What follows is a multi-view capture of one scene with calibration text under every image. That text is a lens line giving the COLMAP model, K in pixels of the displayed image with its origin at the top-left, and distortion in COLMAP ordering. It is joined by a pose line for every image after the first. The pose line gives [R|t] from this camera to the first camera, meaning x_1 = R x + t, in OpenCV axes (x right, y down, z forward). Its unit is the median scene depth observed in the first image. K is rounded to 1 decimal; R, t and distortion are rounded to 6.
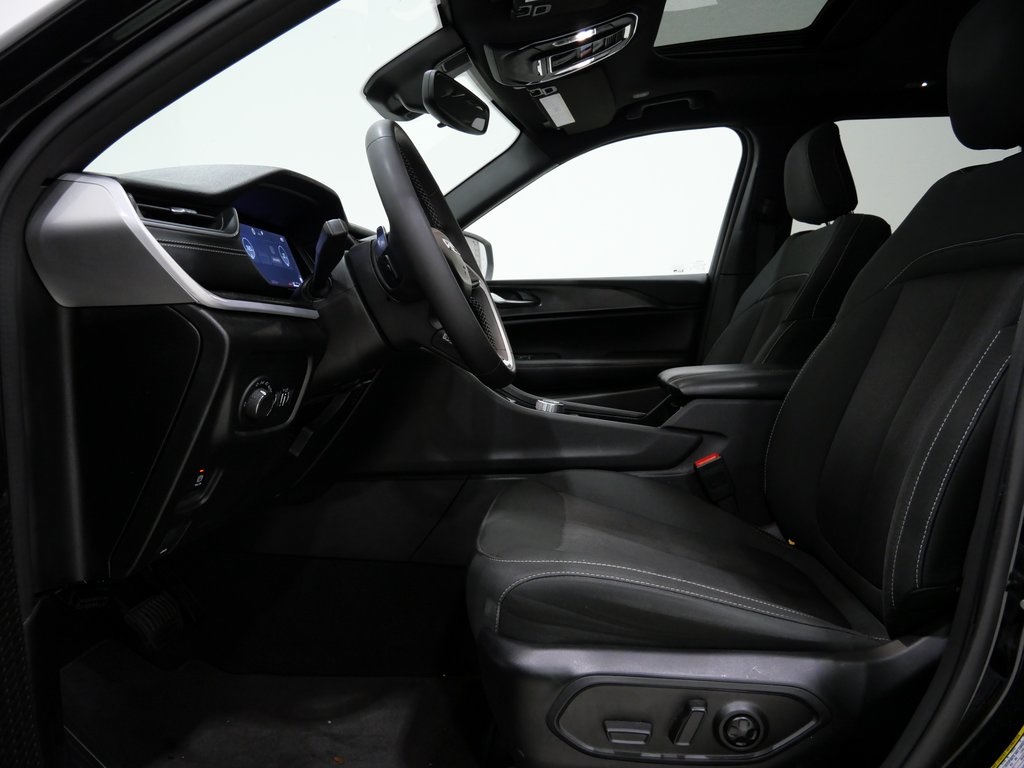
lens RADIAL K [[732.4, 0, 512.0], [0, 732.4, 384.0], [0, 0, 1]] dist [-0.043401, 0.000306]
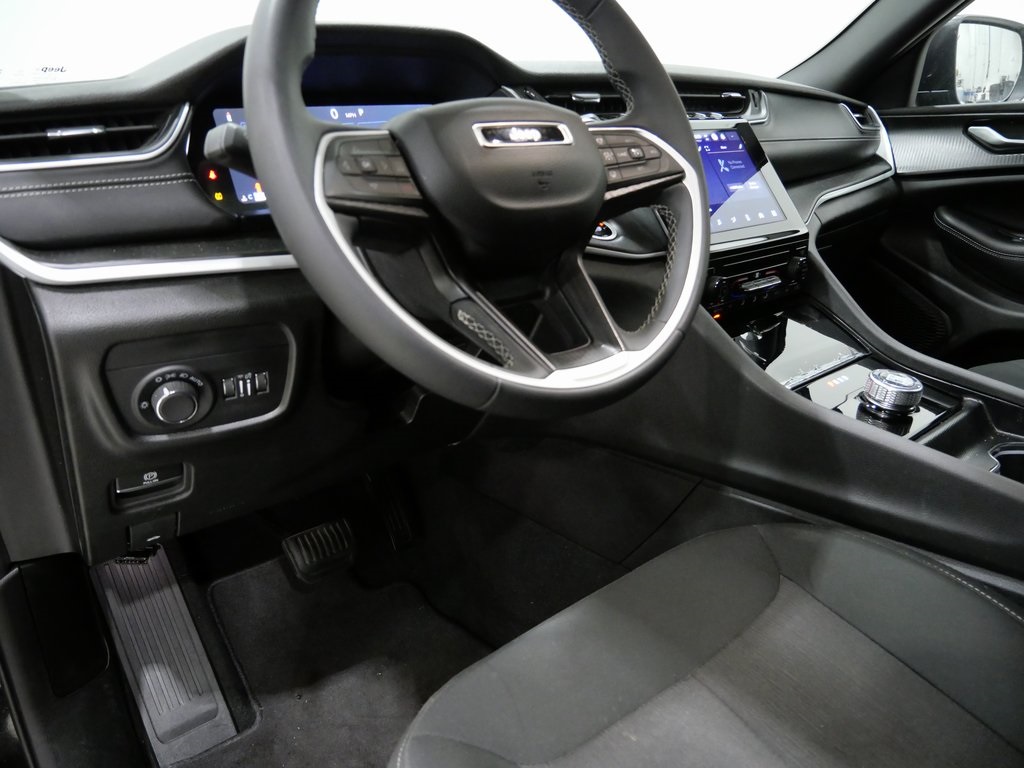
lens RADIAL K [[732.4, 0, 512.0], [0, 732.4, 384.0], [0, 0, 1]] dist [-0.043401, 0.000306]
pose [[0.708114, 0.205779, -0.675448, 0.251718], [-0.020986, 0.962303, 0.271170, -0.130320], [0.705786, -0.177844, 0.685738, 0.508570]]
